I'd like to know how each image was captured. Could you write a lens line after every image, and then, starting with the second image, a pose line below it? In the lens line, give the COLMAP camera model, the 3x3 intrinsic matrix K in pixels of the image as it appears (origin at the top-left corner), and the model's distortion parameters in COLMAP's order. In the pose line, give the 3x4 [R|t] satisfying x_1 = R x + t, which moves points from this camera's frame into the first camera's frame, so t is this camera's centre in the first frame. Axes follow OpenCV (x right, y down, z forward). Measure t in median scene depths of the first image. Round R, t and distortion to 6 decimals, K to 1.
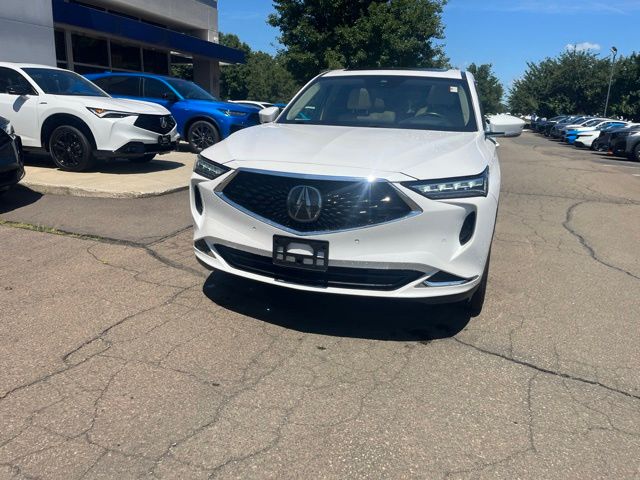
lens RADIAL K [[483.0, 0, 318.0], [0, 483.0, 242.3], [0, 0, 1]] dist [0.082143, -0.109207]
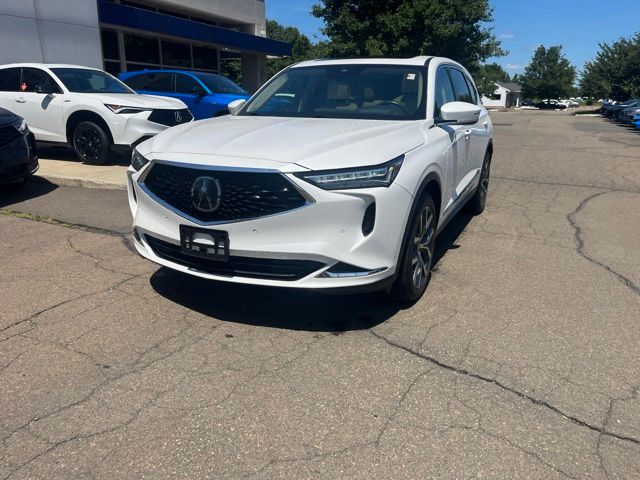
lens RADIAL K [[483.0, 0, 318.8], [0, 483.0, 239.6], [0, 0, 1]] dist [0.082143, -0.109207]
pose [[0.992154, 0.009125, -0.124692, 0.211513], [-0.007553, 0.999886, 0.013077, 0.000426], [0.124797, -0.012032, 0.992109, 0.007795]]
